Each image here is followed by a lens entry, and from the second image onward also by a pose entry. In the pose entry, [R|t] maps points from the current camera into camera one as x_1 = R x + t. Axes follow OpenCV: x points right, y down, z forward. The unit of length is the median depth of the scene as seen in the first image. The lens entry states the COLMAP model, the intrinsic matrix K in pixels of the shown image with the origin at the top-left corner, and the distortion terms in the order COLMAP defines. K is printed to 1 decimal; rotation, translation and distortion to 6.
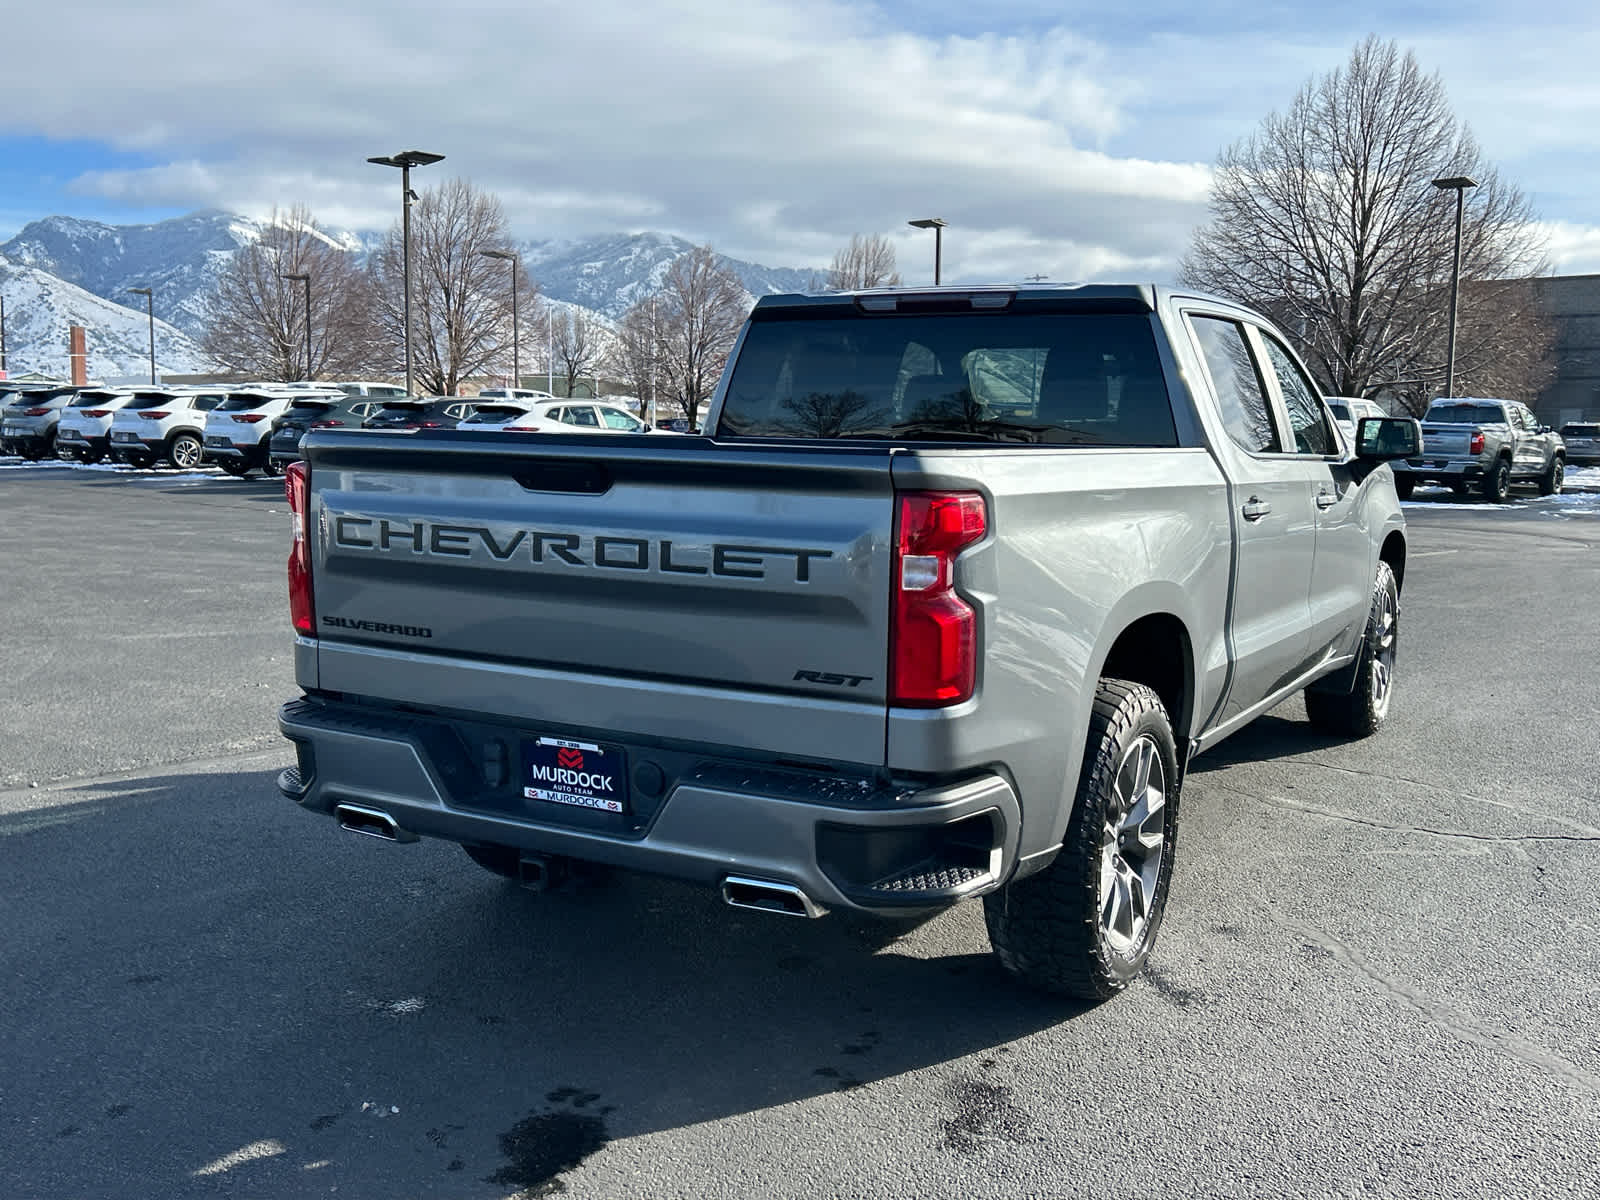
lens RADIAL K [[1454.1, 0, 806.7], [0, 1454.1, 593.1], [0, 0, 1]] dist [0.106103, -0.191318]
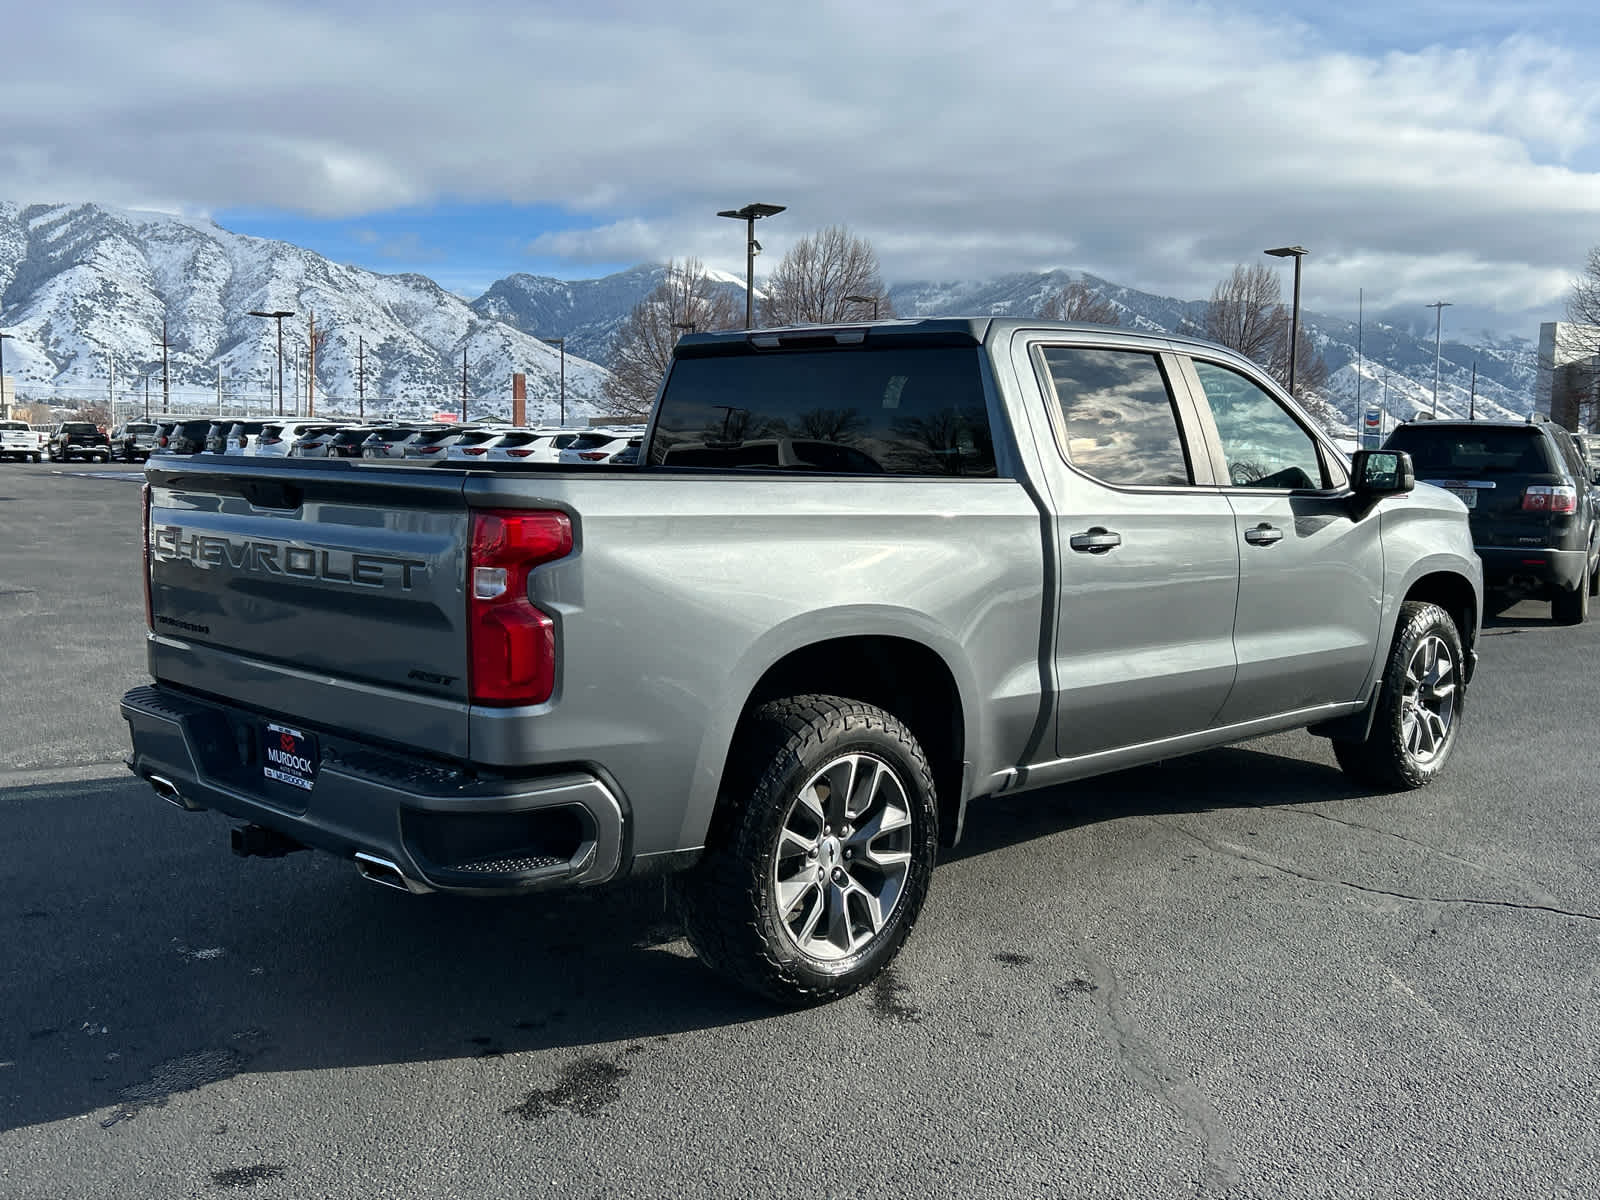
lens RADIAL K [[1454.1, 0, 806.7], [0, 1454.1, 593.1], [0, 0, 1]] dist [0.106103, -0.191318]
pose [[0.968712, 0.025007, -0.246925, 0.500216], [-0.031297, 0.999277, -0.021581, 0.008442], [0.246207, 0.028634, 0.968794, -0.012226]]
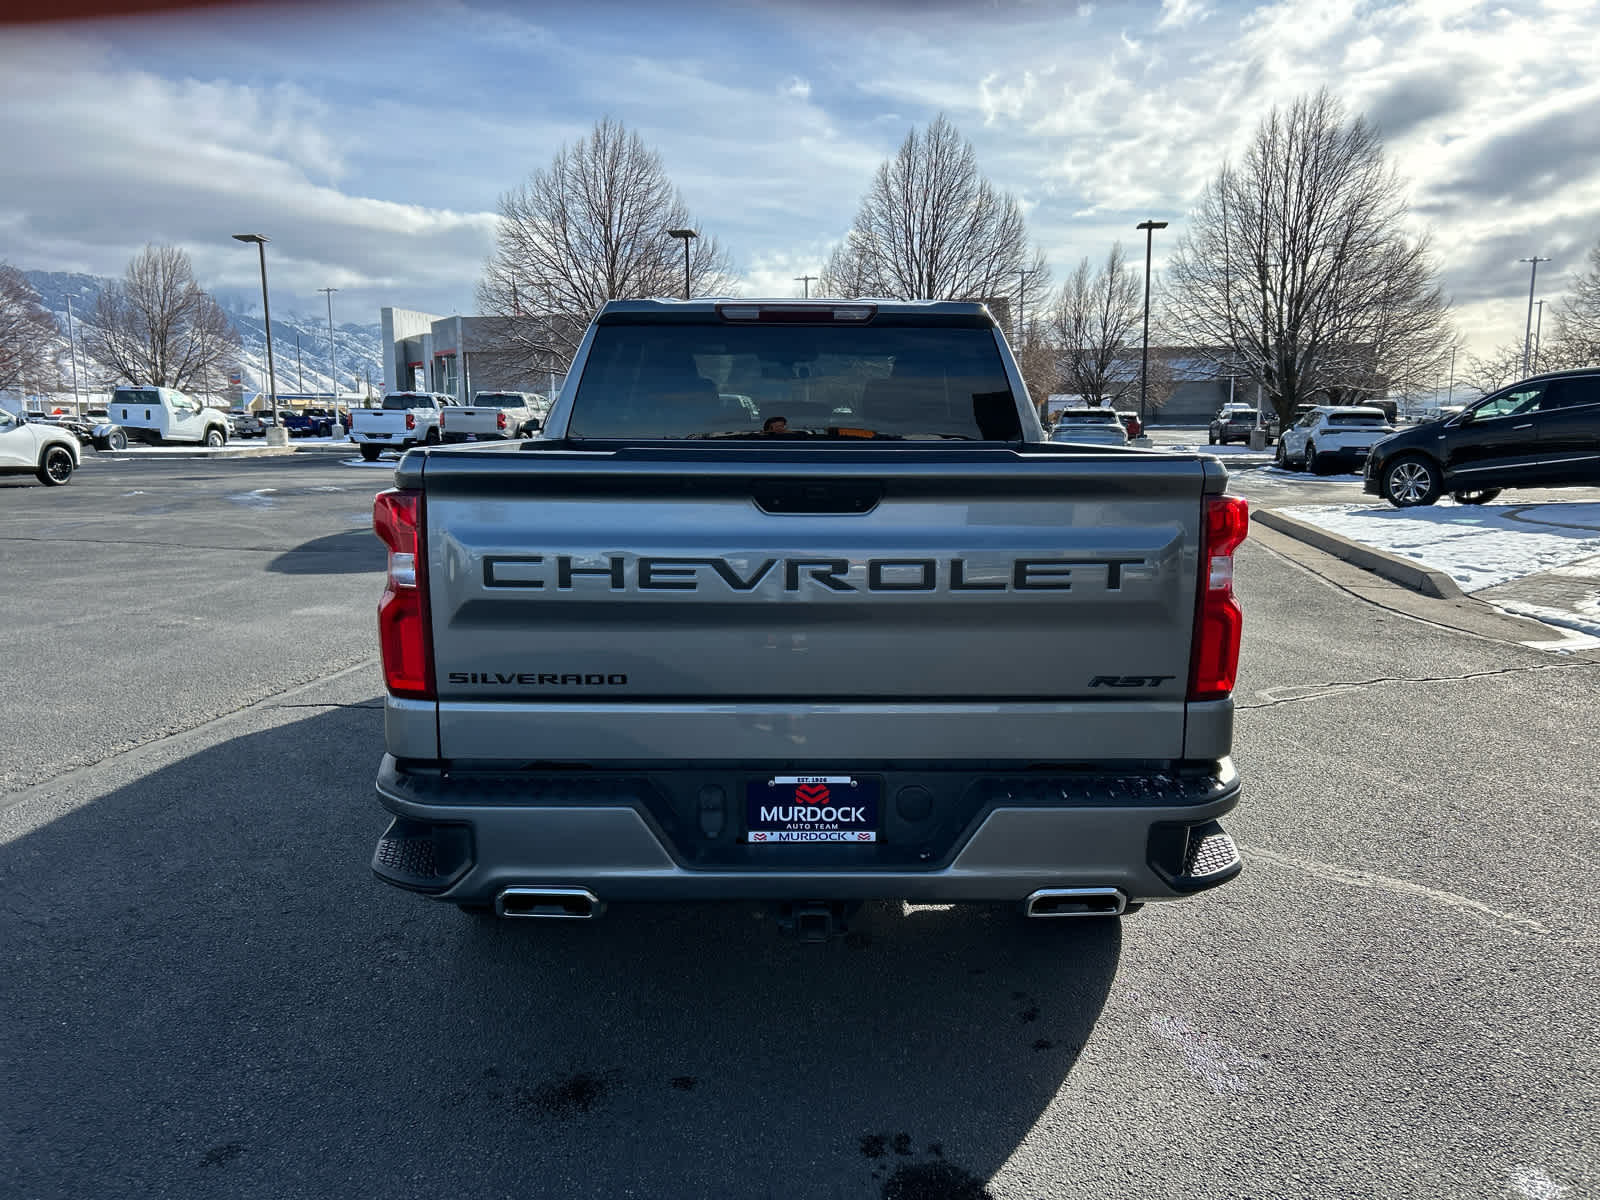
lens RADIAL K [[1140.0, 0, 746.4], [0, 1140.0, 598.0], [0, 0, 1]] dist [0.048745, -0.002472]
pose [[0.879698, -0.091457, 0.466656, -0.522596], [0.070055, 0.995549, 0.063051, -0.061516], [-0.470345, -0.022775, 0.882189, 0.365689]]
